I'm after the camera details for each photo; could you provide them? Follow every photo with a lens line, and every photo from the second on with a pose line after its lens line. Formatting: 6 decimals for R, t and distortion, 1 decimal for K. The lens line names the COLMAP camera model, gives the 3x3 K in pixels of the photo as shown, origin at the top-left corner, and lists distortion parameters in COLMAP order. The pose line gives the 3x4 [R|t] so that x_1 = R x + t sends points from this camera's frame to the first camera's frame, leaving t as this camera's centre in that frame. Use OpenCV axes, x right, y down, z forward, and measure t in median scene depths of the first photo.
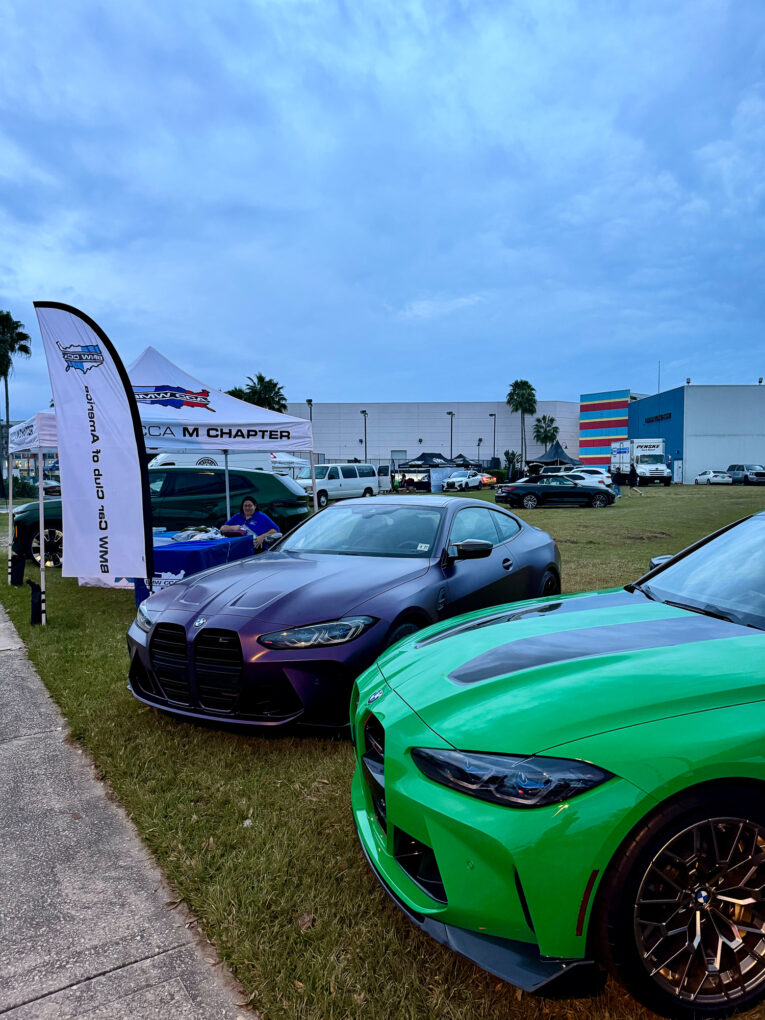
lens RADIAL K [[711.3, 0, 381.5], [0, 711.3, 509.3], [0, 0, 1]] dist [0.002116, 0.000214]
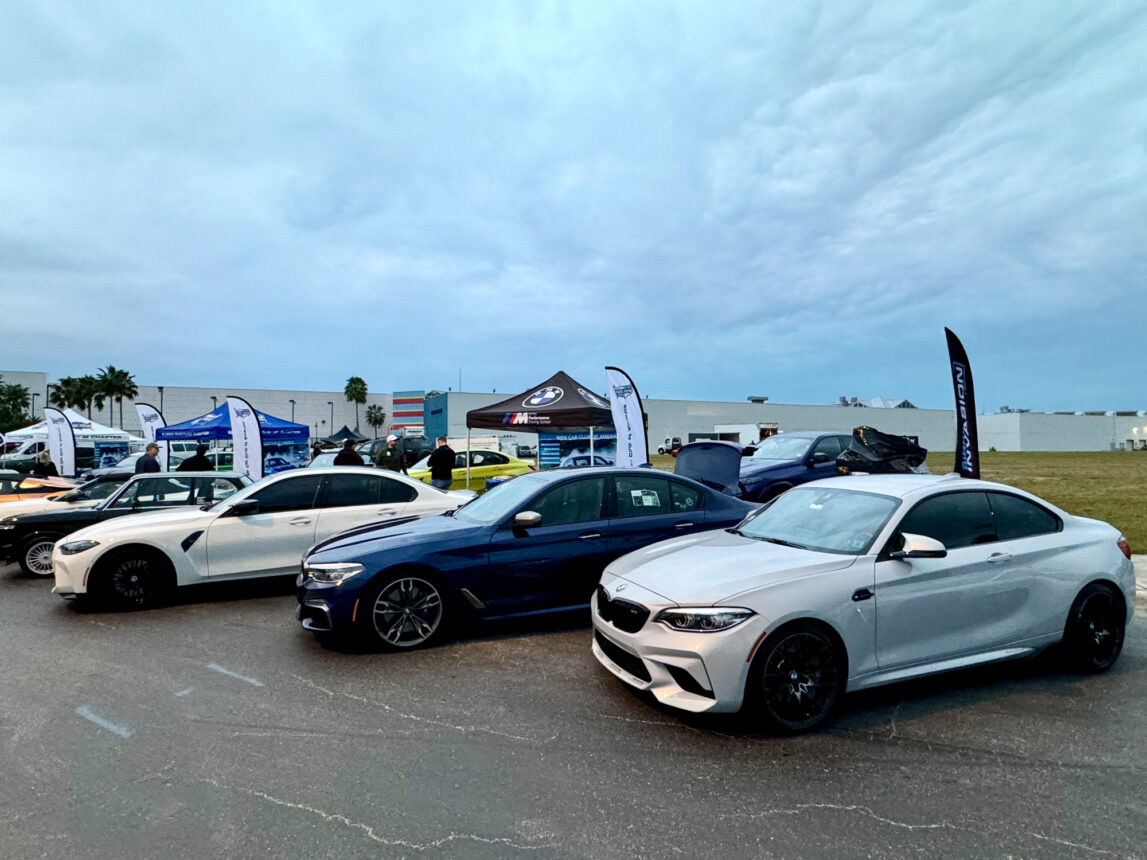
lens RADIAL K [[631.8, 0, 574.1], [0, 631.8, 434.1], [0, 0, 1]] dist [-0.000521, -0.000619]
pose [[0.893036, 0.012360, 0.449815, 0.039326], [0.020449, 0.997475, -0.068007, 0.011333], [-0.449520, 0.069931, 0.890529, -0.234176]]
